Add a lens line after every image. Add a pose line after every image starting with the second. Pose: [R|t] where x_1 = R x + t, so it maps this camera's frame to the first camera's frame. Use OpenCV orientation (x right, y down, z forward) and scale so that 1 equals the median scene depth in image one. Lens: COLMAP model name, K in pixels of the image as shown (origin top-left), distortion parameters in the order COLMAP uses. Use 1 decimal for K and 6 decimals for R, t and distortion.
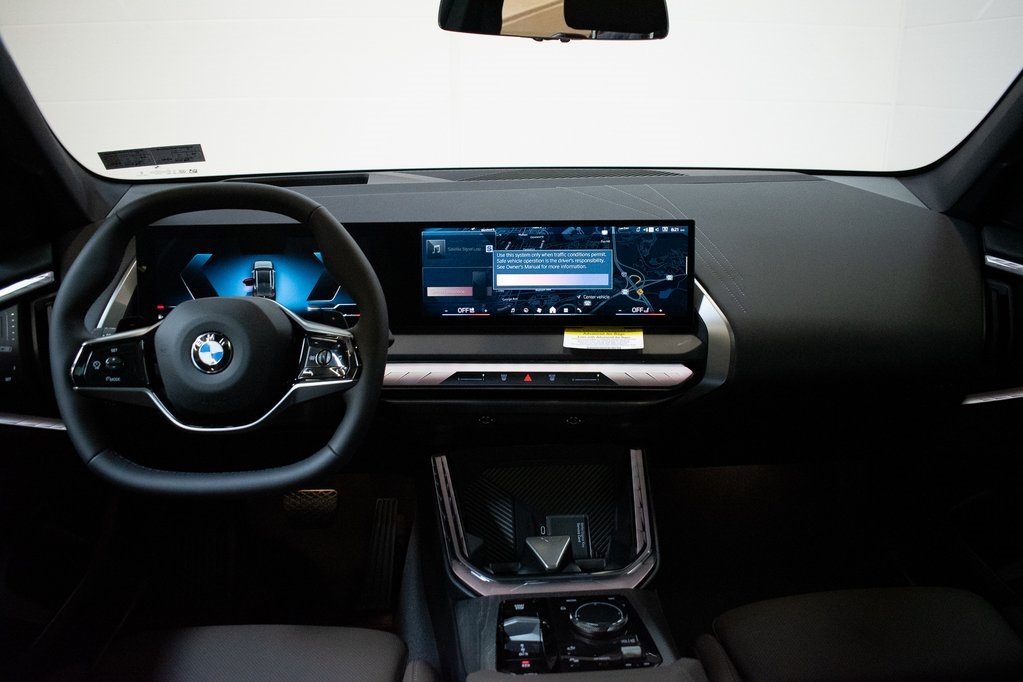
lens RADIAL K [[782.5, 0, 509.1], [0, 782.5, 338.6], [0, 0, 1]] dist [-0.094539, 0.014758]
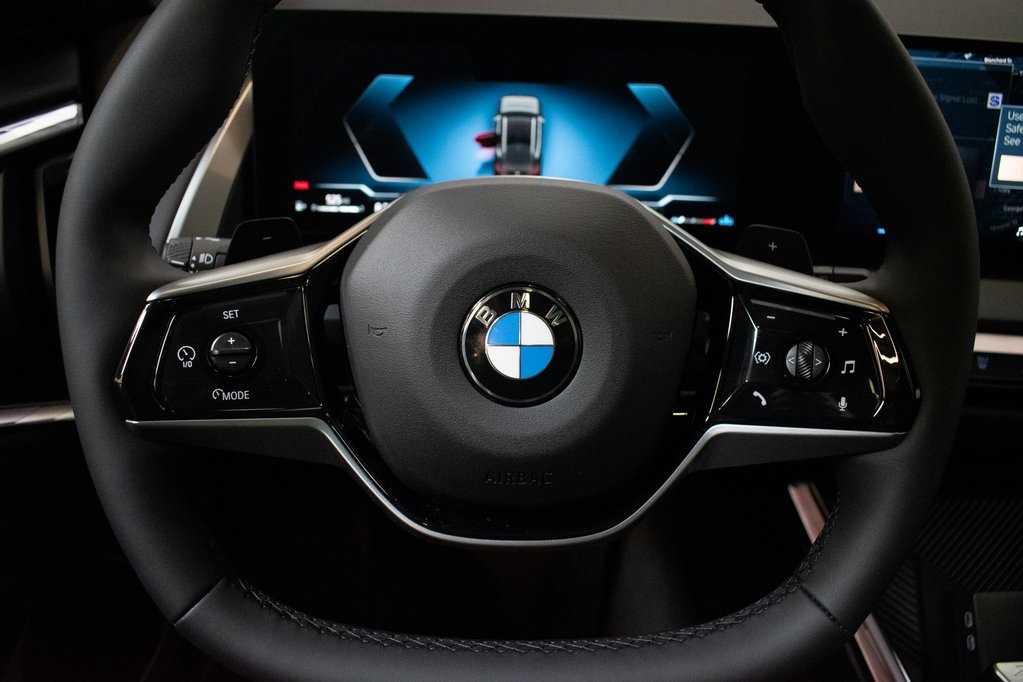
lens RADIAL K [[782.5, 0, 518.3], [0, 782.5, 340.4], [0, 0, 1]] dist [-0.094539, 0.014758]
pose [[0.997297, 0.056956, -0.046427, -0.293756], [-0.048311, 0.984300, 0.169762, -0.034782], [0.055367, -0.167060, 0.984391, 0.519224]]
